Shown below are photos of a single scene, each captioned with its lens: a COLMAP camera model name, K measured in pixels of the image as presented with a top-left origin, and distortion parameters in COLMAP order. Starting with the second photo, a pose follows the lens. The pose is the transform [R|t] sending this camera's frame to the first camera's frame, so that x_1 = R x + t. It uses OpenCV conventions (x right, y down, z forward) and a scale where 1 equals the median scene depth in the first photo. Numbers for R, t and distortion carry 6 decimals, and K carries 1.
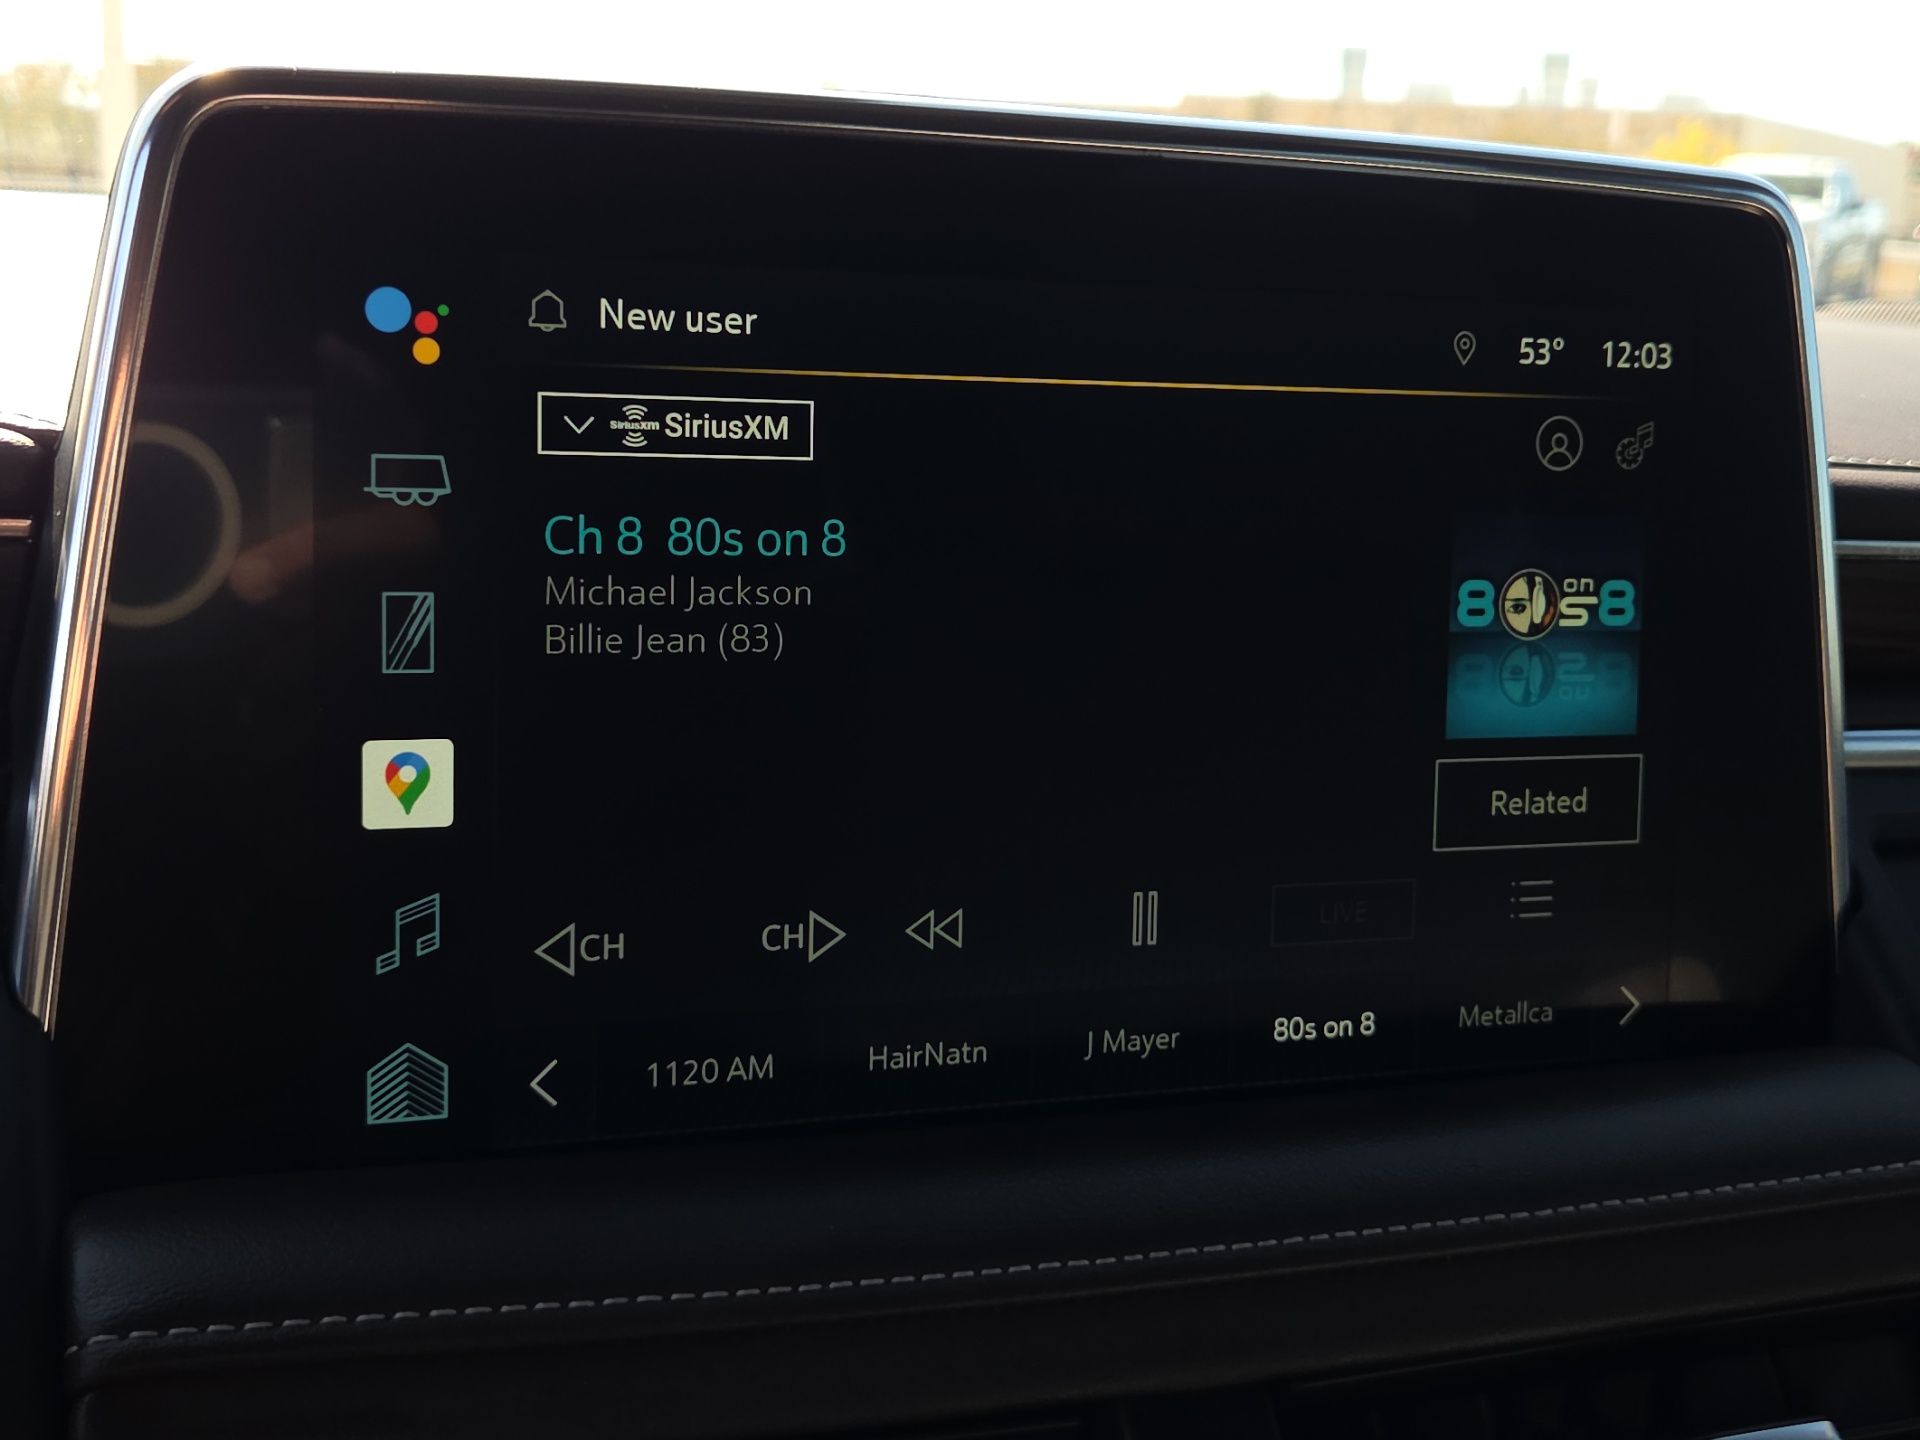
lens RADIAL K [[2502.0, 0, 990.1], [0, 2502.0, 670.6], [0, 0, 1]] dist [0.063361, 0.000000]
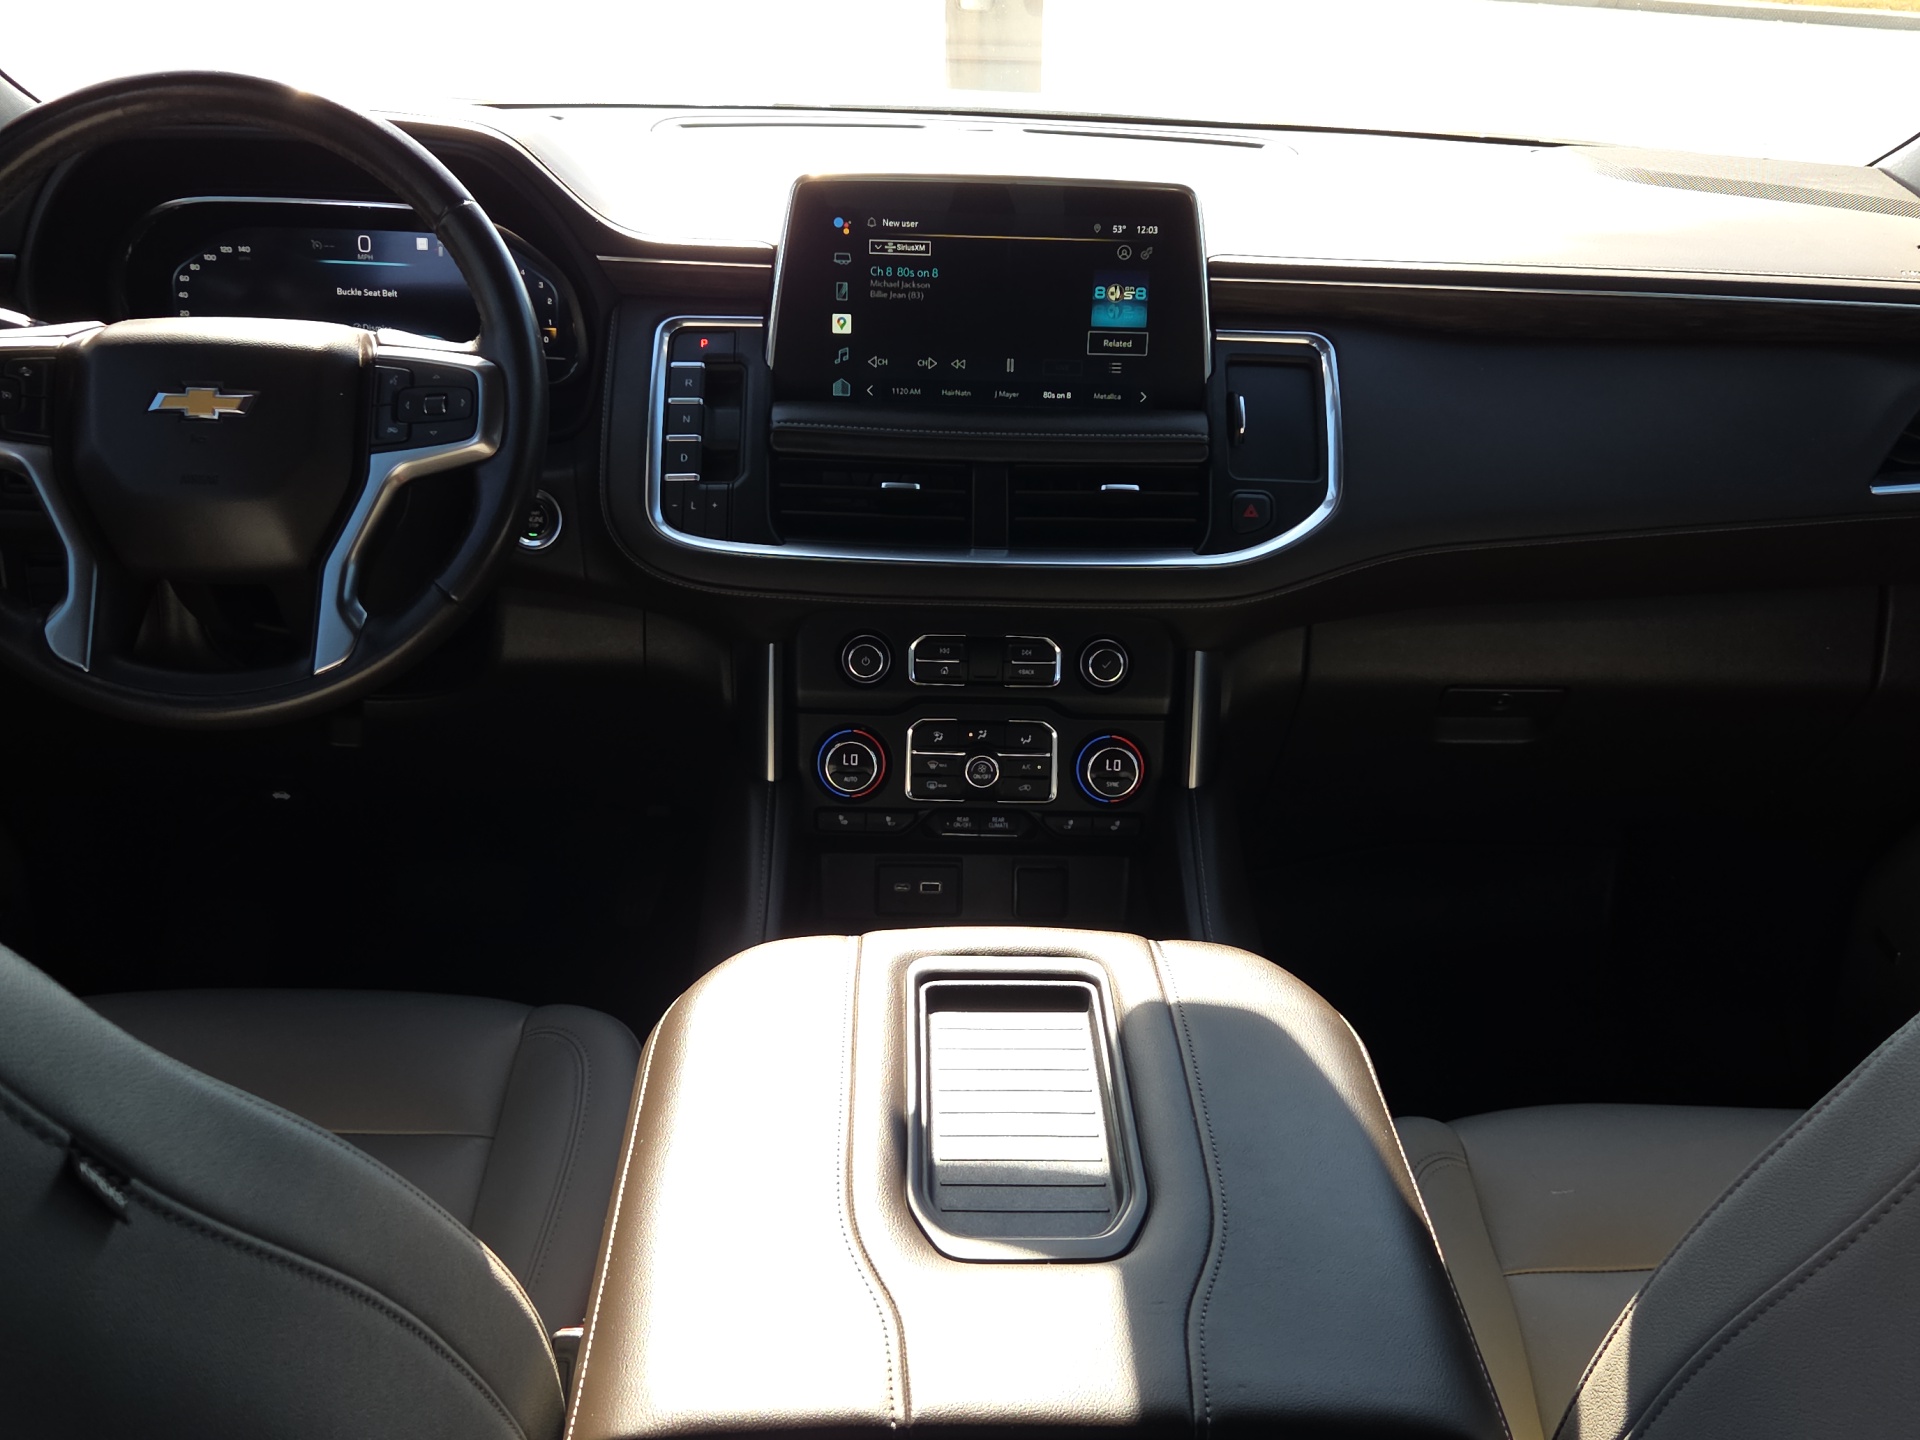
lens RADIAL K [[1854.3, 0, 962.7], [0, 1854.3, 701.3], [0, 0, 1]] dist [0.046130, 0.000000]
pose [[0.942692, 0.111137, -0.314612, 1.154980], [-0.038908, 0.973080, 0.227161, -0.066454], [0.331389, -0.201902, 0.921638, -2.287143]]
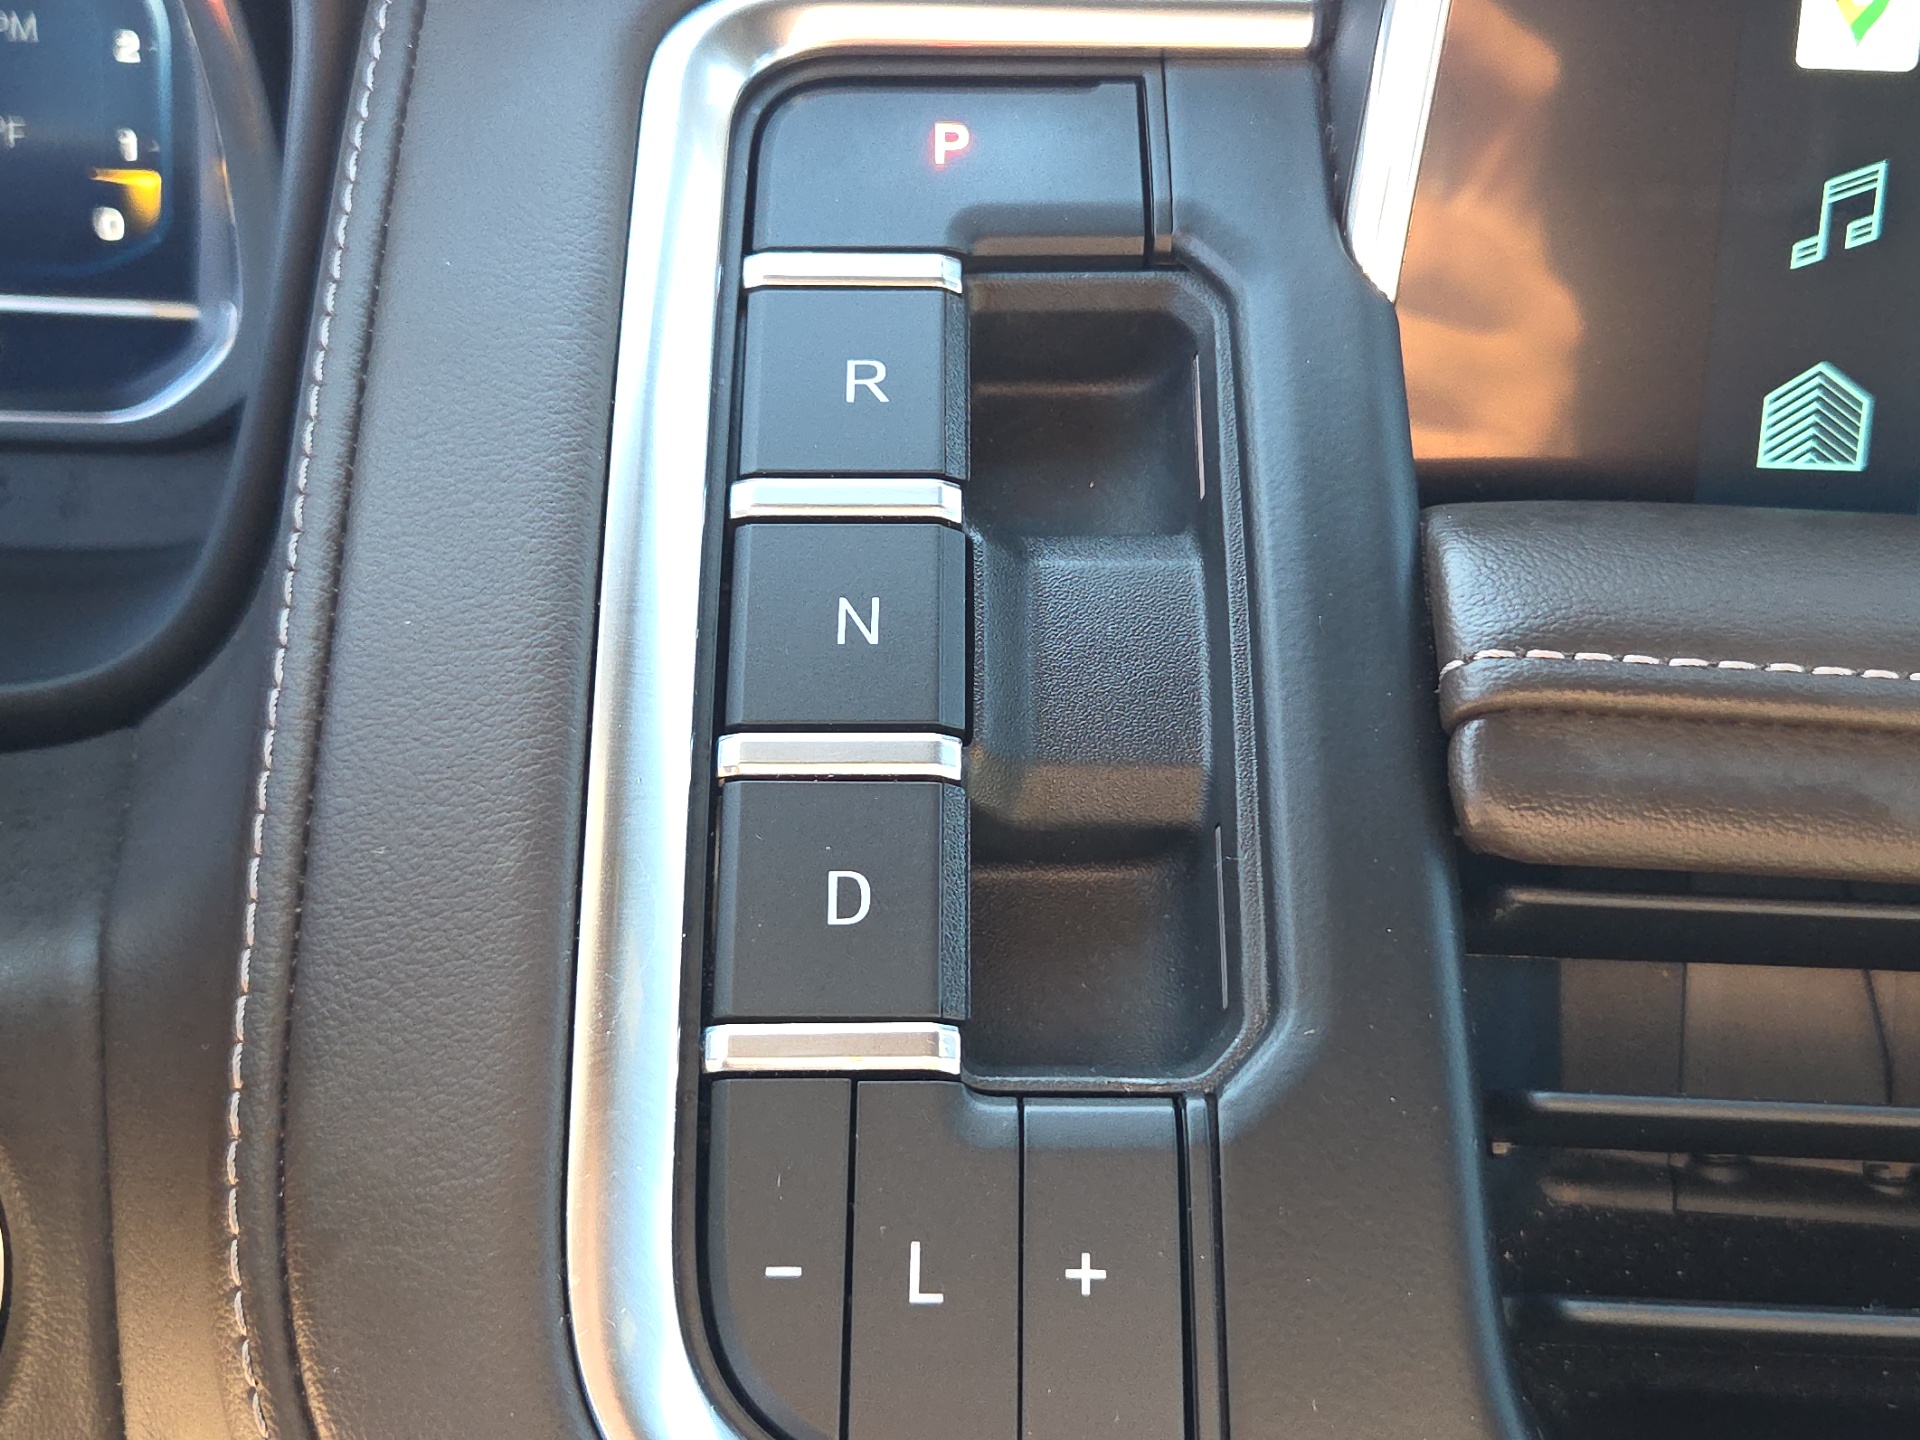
lens RADIAL K [[2502.0, 0, 967.2], [0, 2502.0, 705.9], [0, 0, 1]] dist [0.063361, 0.000000]
pose [[0.942596, 0.088984, -0.321861, -0.216352], [-0.045587, 0.989108, 0.139953, 0.152556], [0.330809, -0.117246, 0.936386, 0.187278]]
